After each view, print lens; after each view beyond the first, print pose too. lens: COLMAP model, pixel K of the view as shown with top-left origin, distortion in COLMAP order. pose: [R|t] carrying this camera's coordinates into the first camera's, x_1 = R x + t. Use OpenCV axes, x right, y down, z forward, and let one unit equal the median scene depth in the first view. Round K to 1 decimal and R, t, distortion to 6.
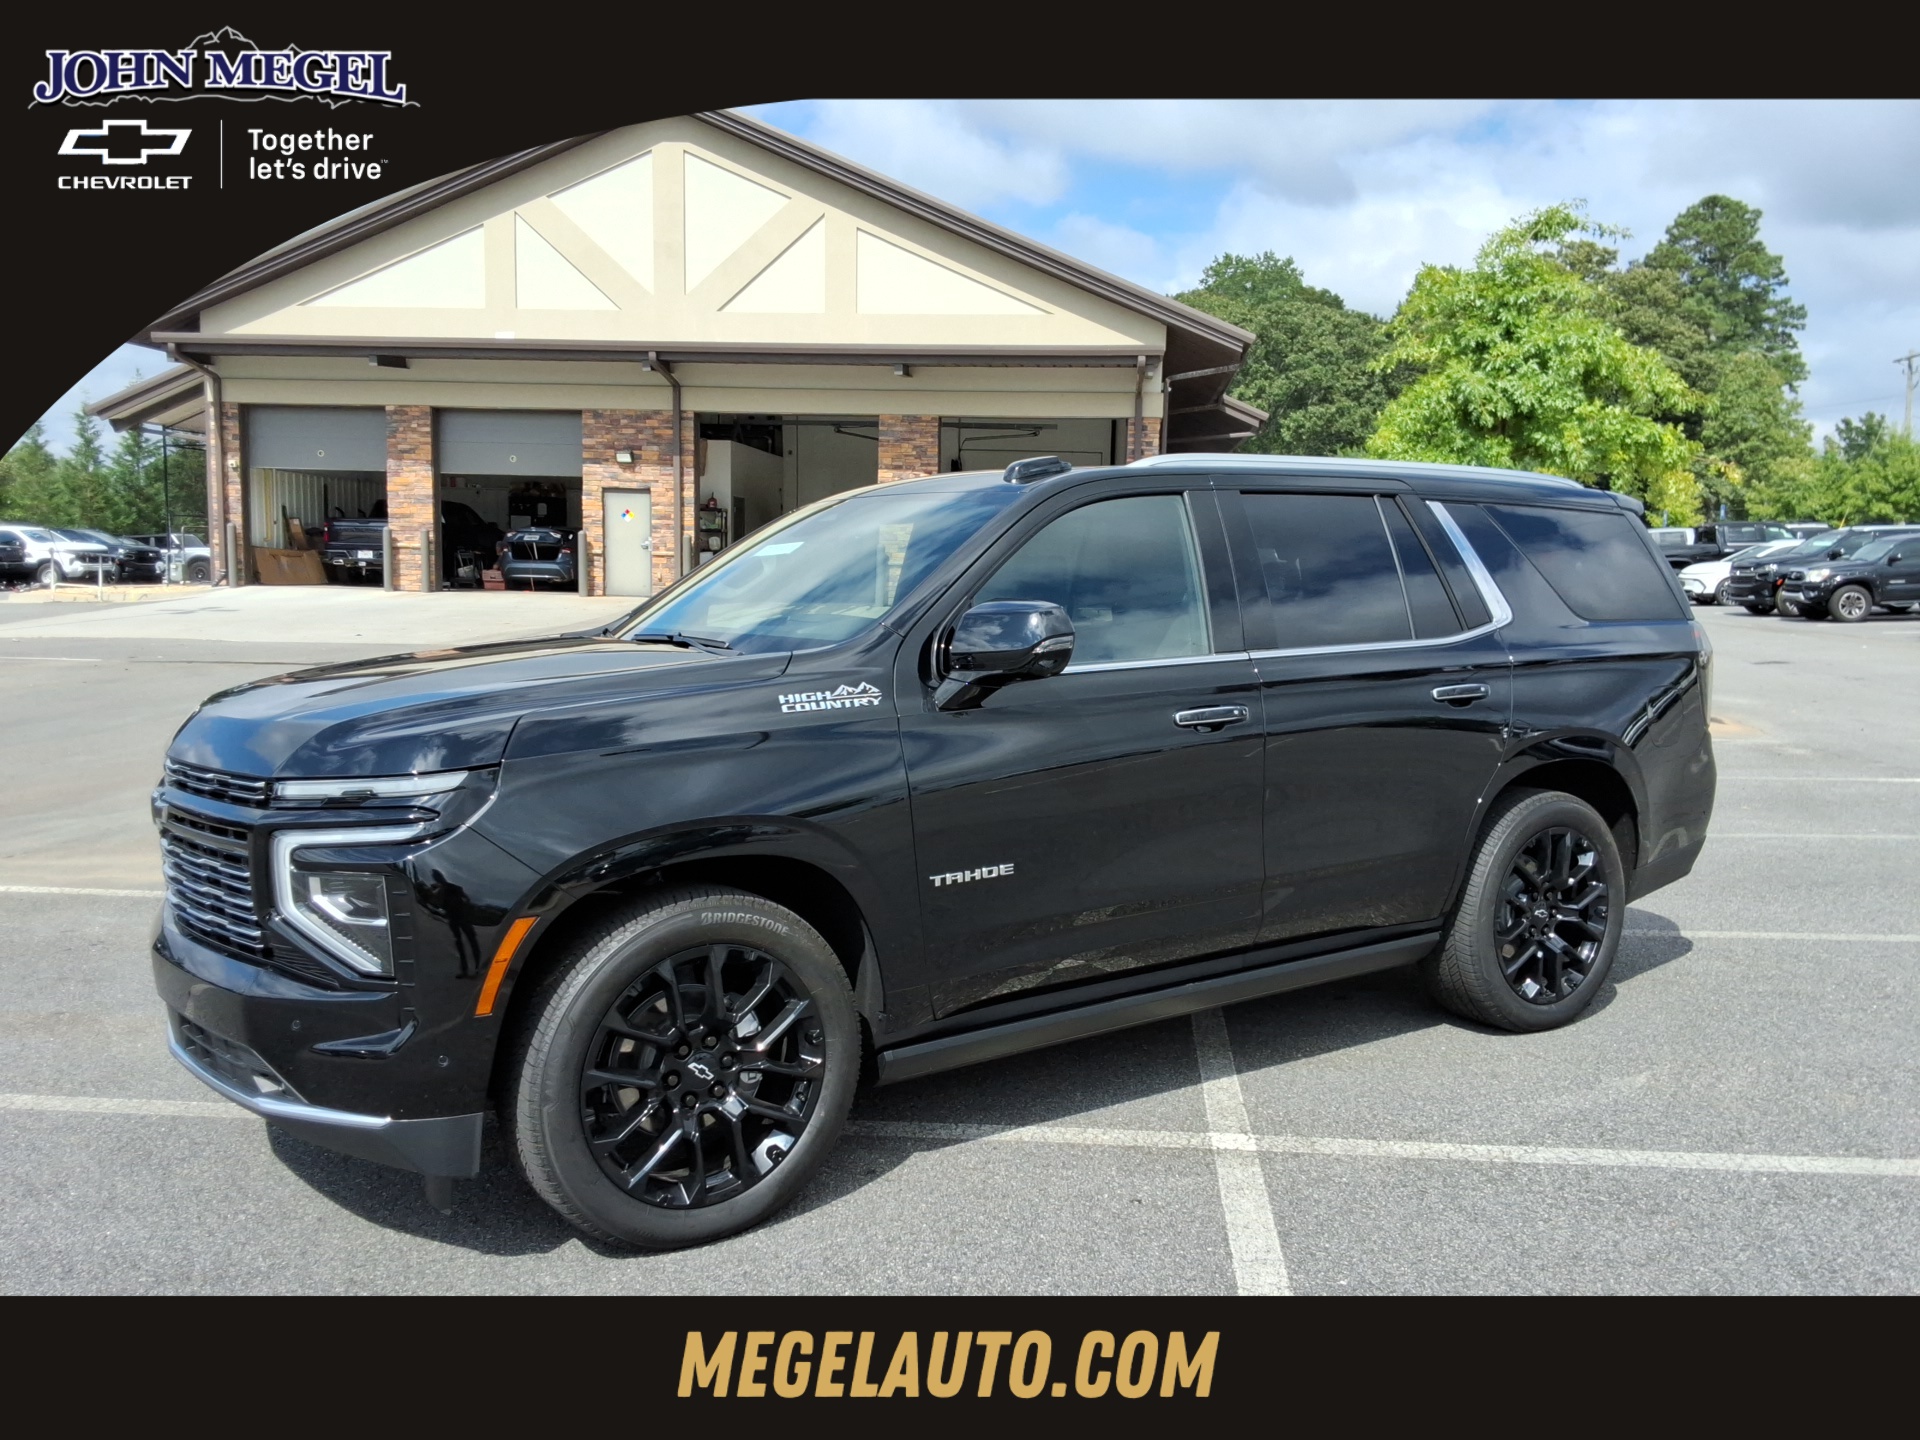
lens RADIAL K [[1548.9, 0, 956.6], [0, 1548.9, 737.4], [0, 0, 1]] dist [0.123945, -0.225047]
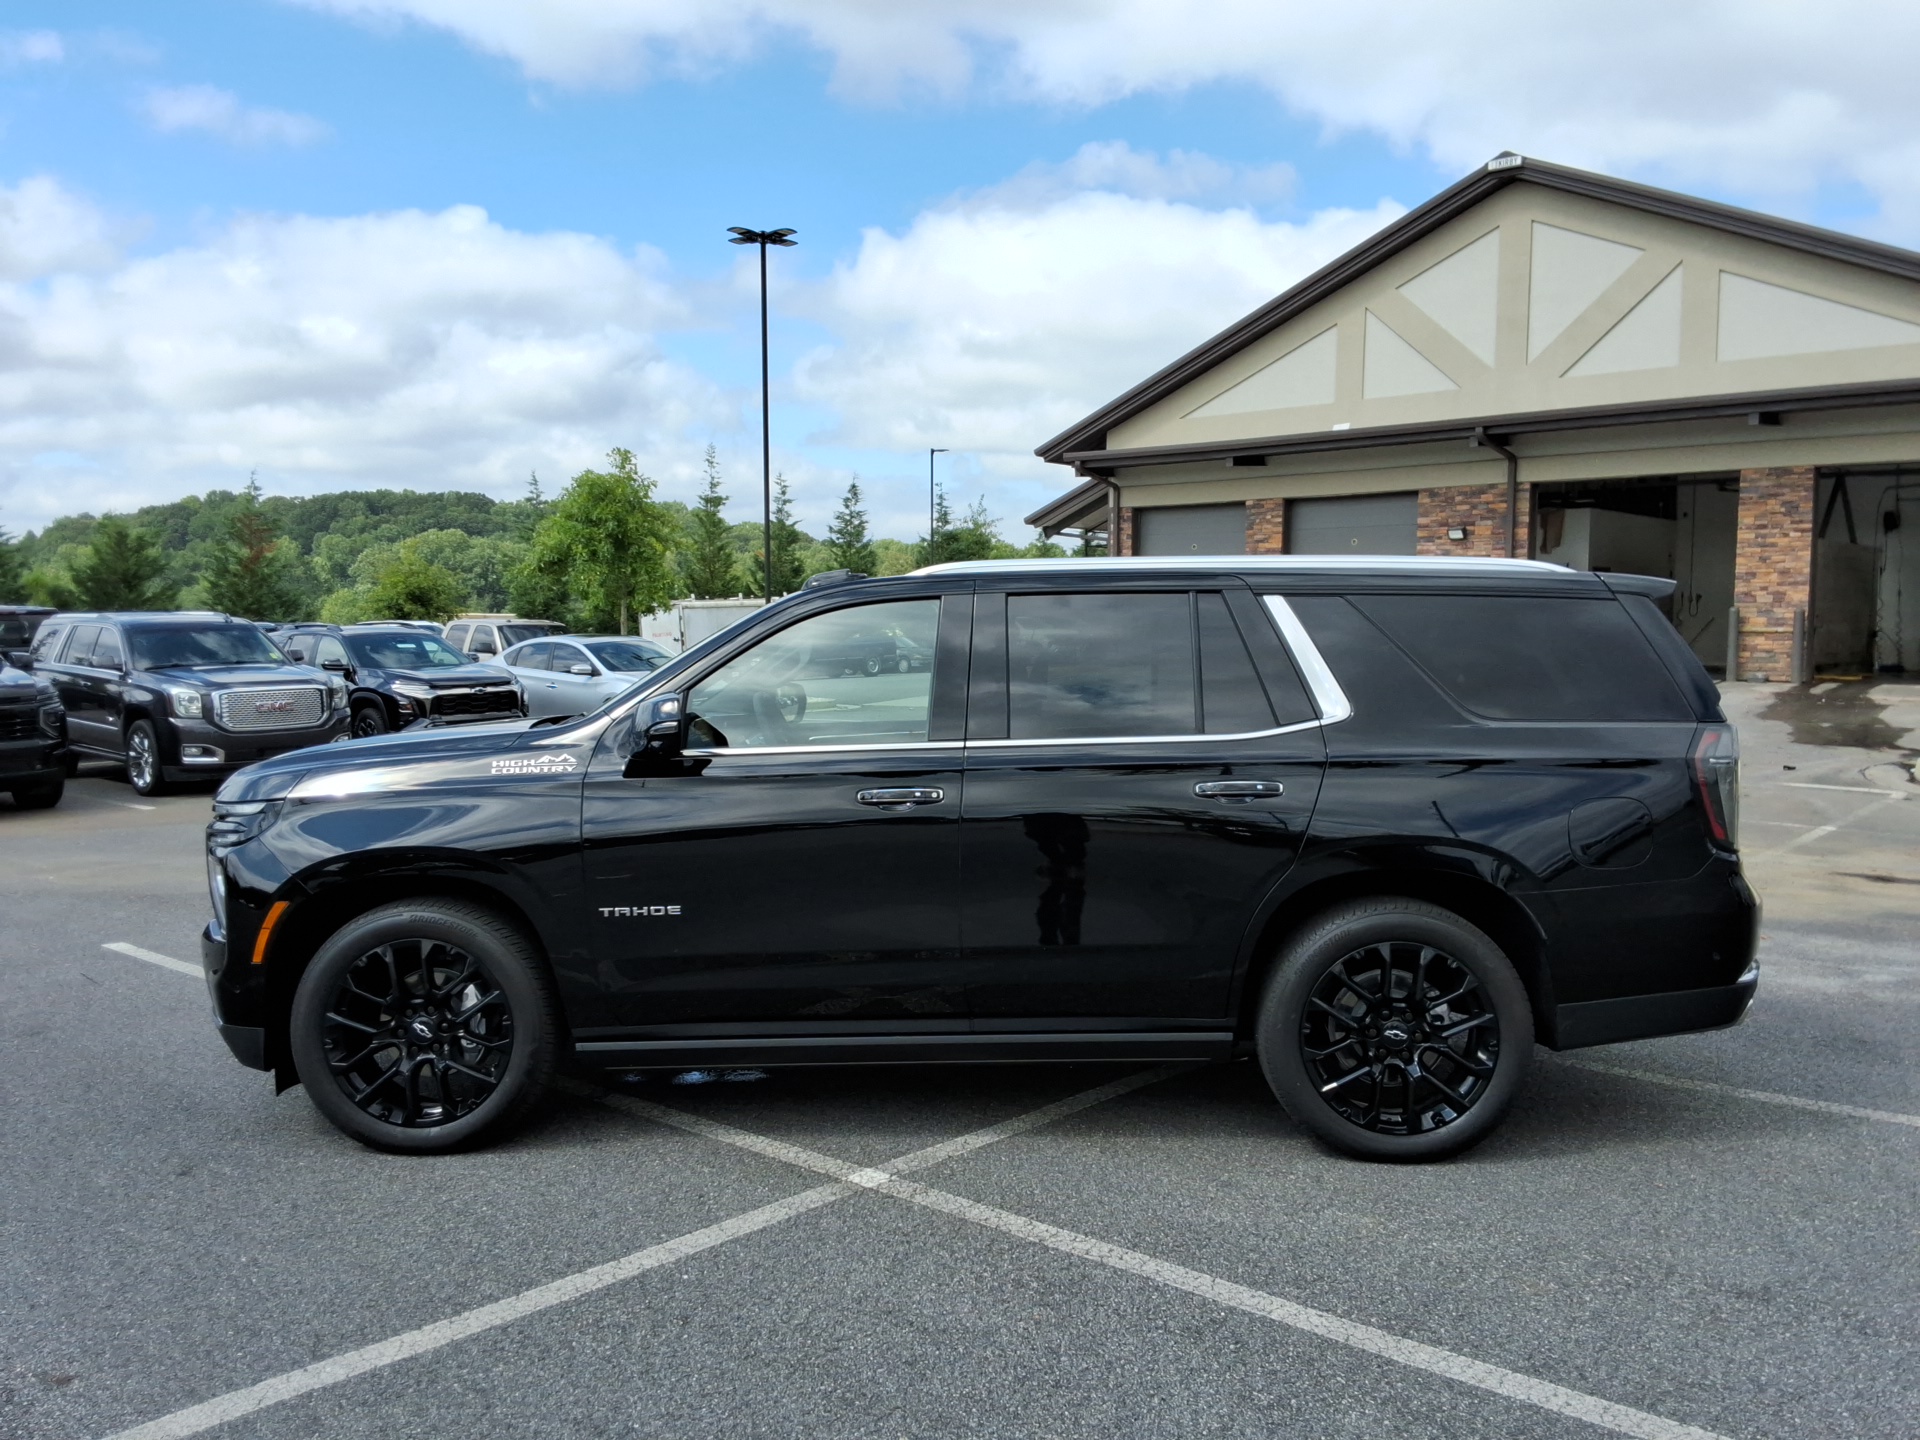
lens RADIAL K [[1548.9, 0, 956.6], [0, 1548.9, 737.4], [0, 0, 1]] dist [0.123945, -0.225047]
pose [[0.803604, 0.026146, -0.594590, 0.134745], [-0.054175, 0.998101, -0.029328, -0.003916], [0.592694, 0.055780, 0.803494, 0.019086]]
